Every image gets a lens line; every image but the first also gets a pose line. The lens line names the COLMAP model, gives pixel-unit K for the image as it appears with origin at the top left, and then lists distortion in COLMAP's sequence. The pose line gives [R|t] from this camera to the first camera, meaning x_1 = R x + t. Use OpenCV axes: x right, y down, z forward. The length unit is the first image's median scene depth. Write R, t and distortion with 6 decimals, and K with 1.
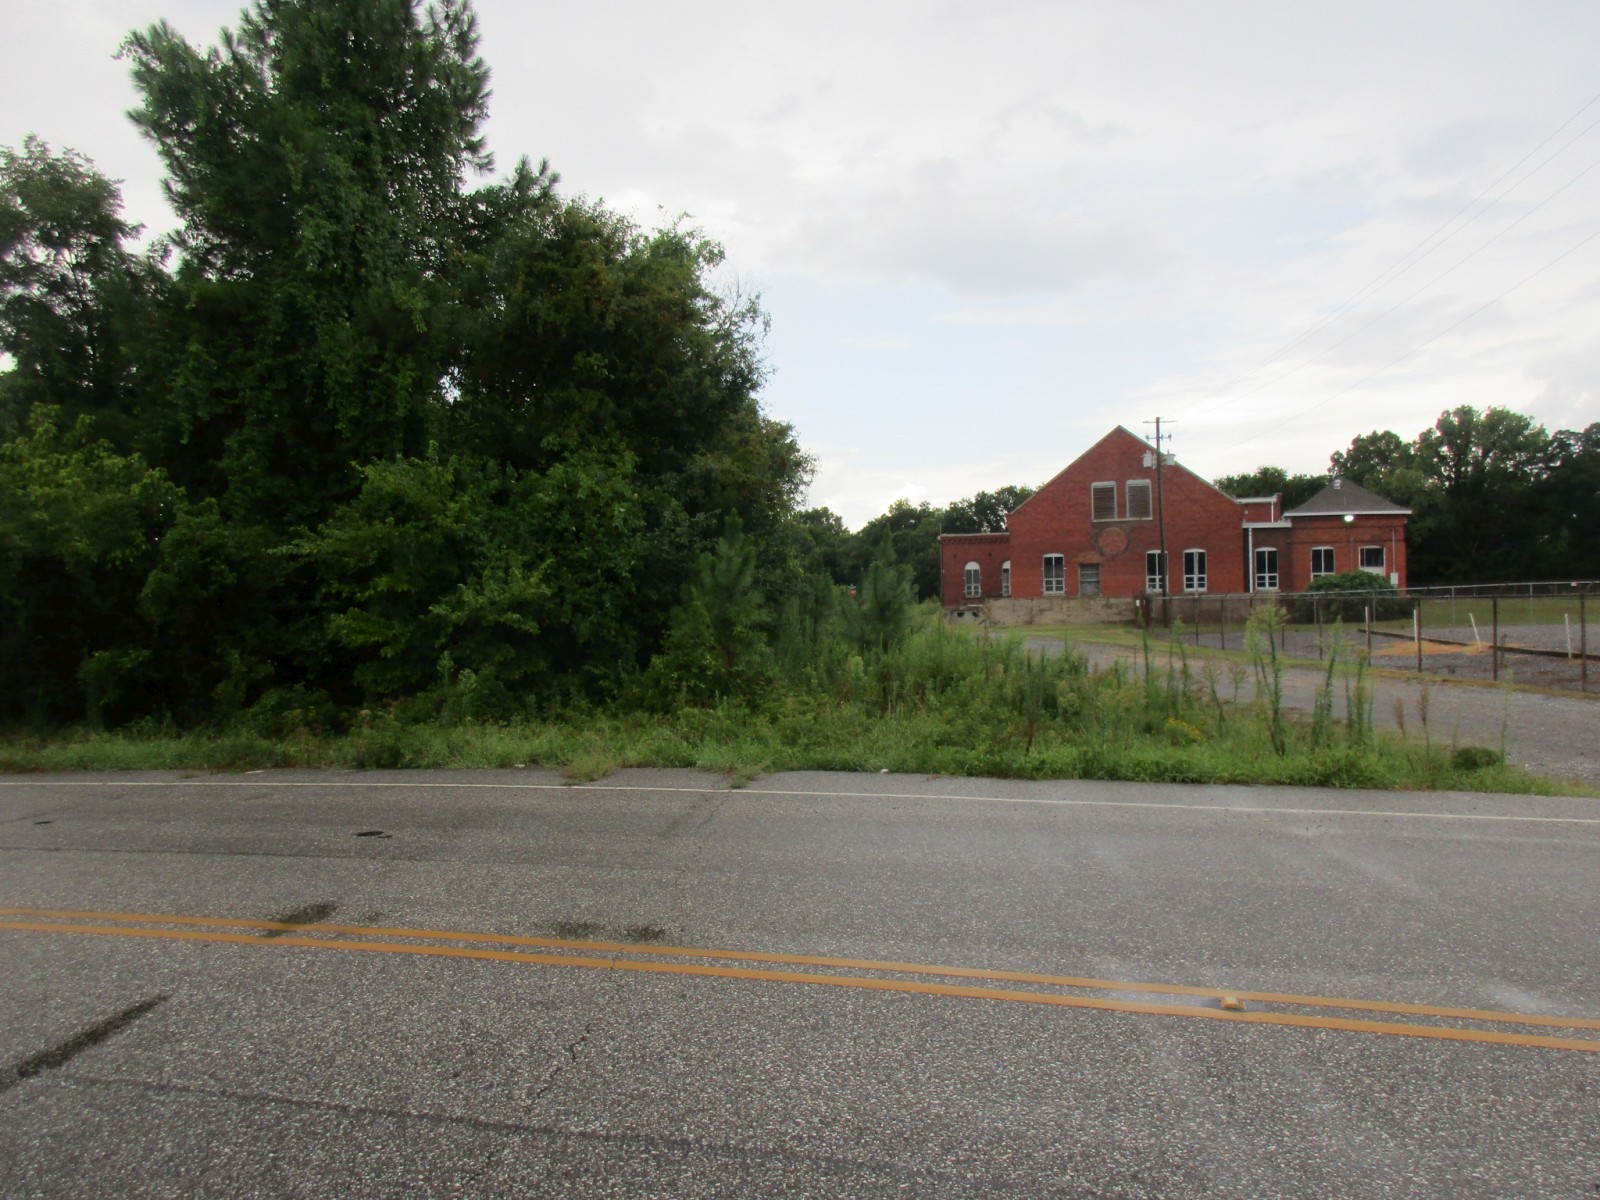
lens RADIAL K [[1110.0, 0, 800.0], [0, 1110.0, 600.0], [0, 0, 1]] dist [-0.020923, -0.001993]
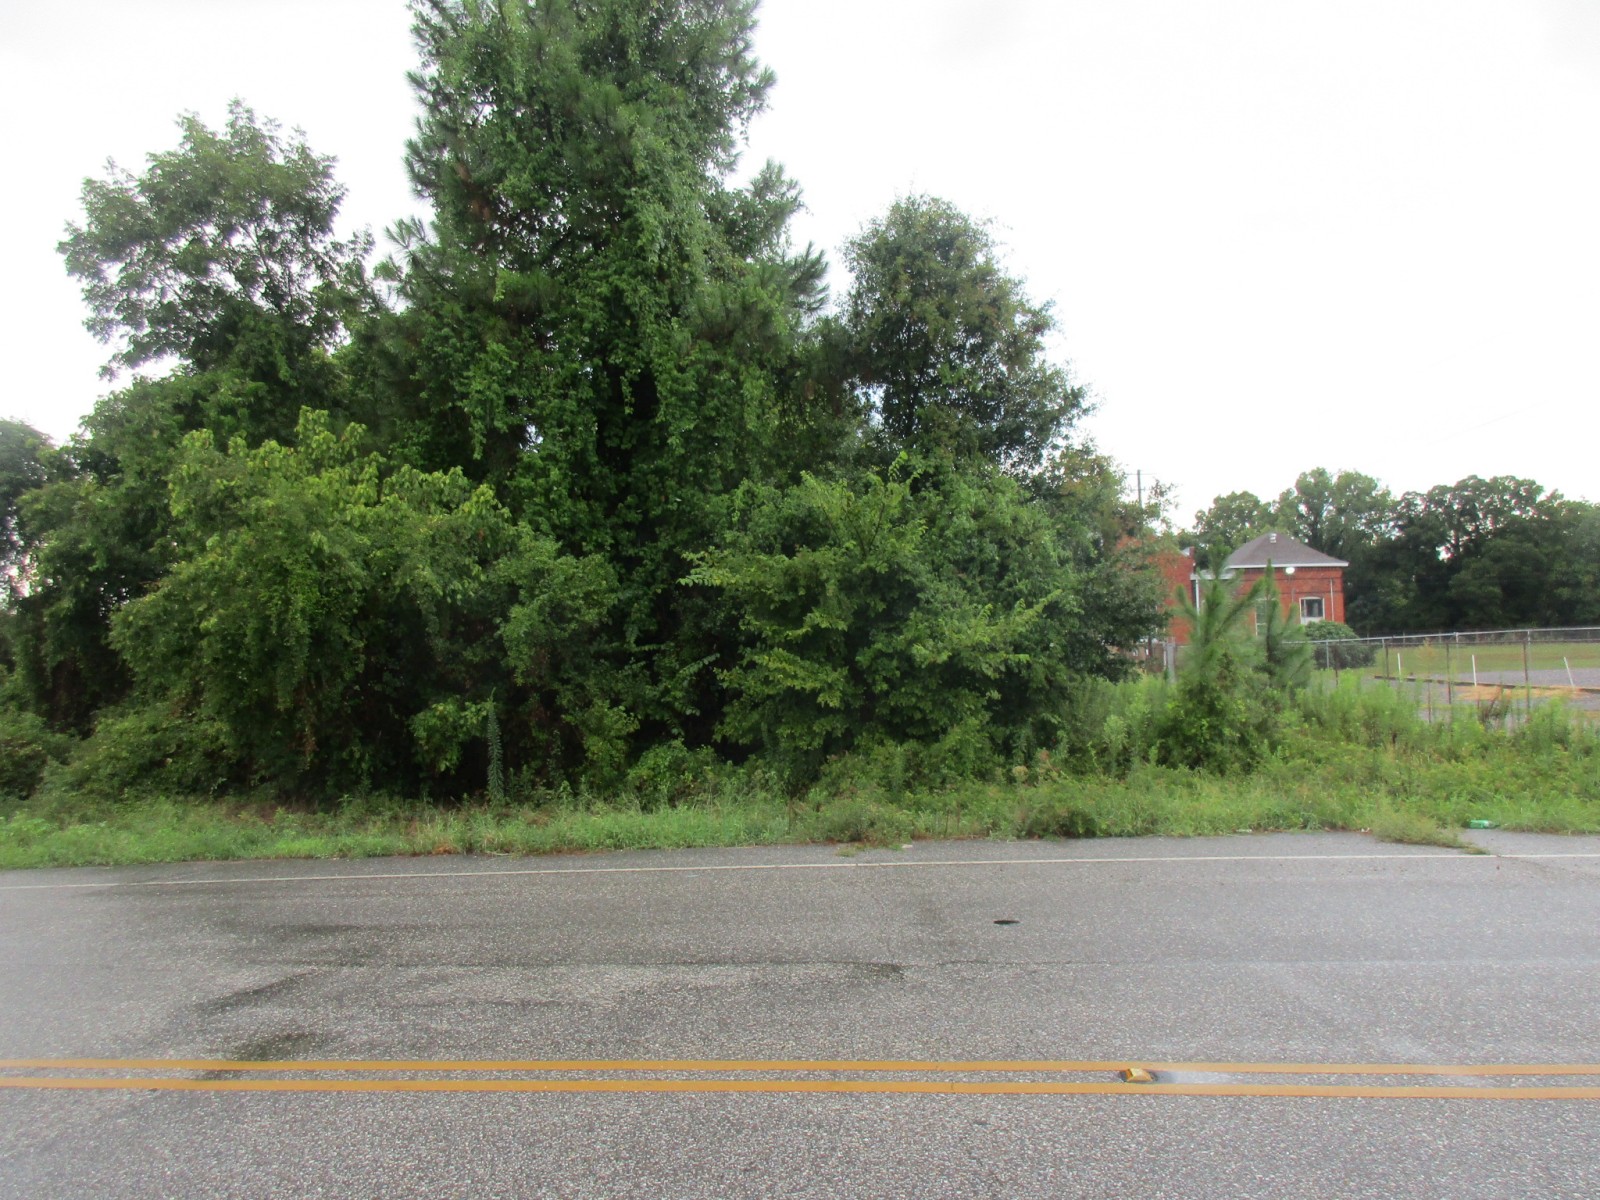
lens RADIAL K [[1110.0, 0, 800.0], [0, 1110.0, 600.0], [0, 0, 1]] dist [-0.020923, -0.001993]
pose [[0.992601, -0.000169, 0.121426, -0.370164], [0.006167, 0.998779, -0.049025, 0.008558], [-0.121269, 0.049411, 0.991389, 0.118173]]
